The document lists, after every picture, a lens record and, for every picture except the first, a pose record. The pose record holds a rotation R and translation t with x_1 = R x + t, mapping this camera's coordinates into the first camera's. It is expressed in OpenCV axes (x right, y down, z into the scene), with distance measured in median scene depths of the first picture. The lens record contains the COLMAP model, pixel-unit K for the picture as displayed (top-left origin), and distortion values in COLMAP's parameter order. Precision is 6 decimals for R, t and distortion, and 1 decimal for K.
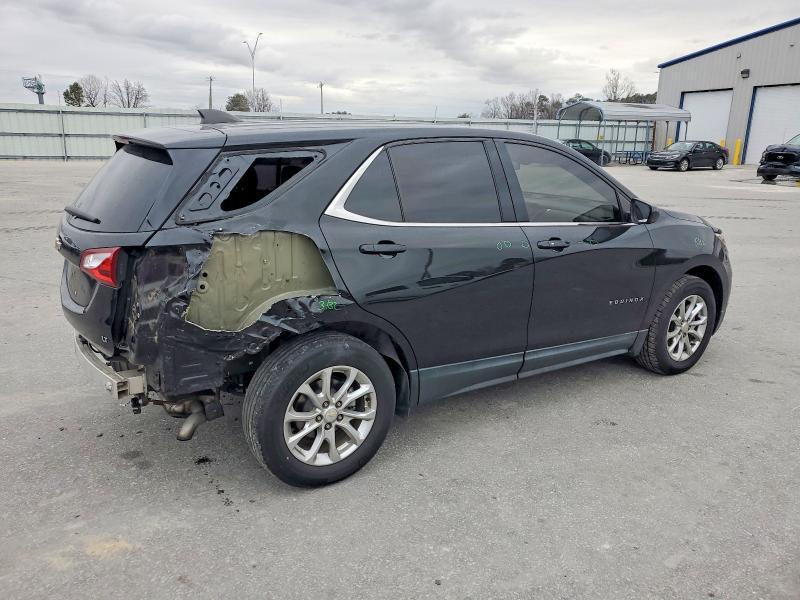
lens RADIAL K [[631.0, 0, 390.1], [0, 631.0, 299.3], [0, 0, 1]] dist [0.032617, -0.003486]
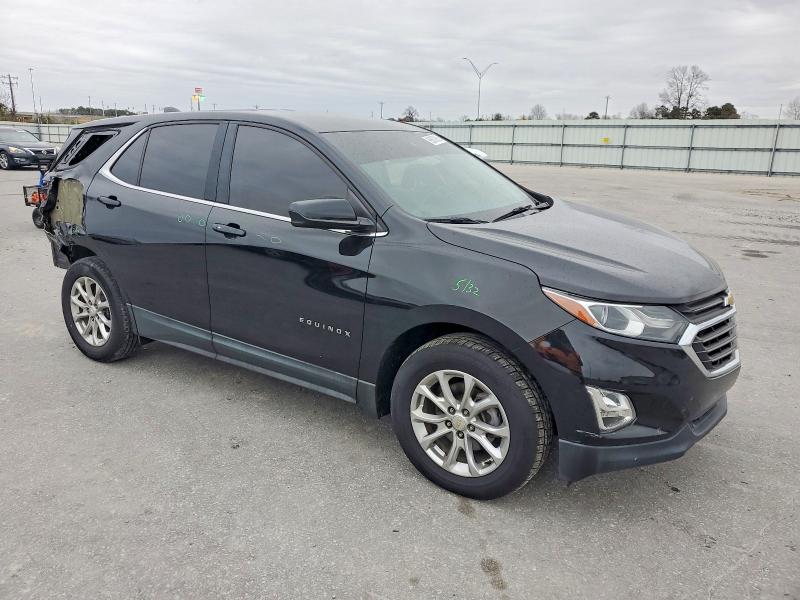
lens RADIAL K [[631.0, 0, 390.1], [0, 631.0, 299.3], [0, 0, 1]] dist [0.032617, -0.003486]
pose [[0.363334, 0.217215, -0.905983, 0.204487], [-0.245215, 0.960450, 0.131933, -0.028465], [0.898809, 0.174224, 0.402228, 0.141444]]
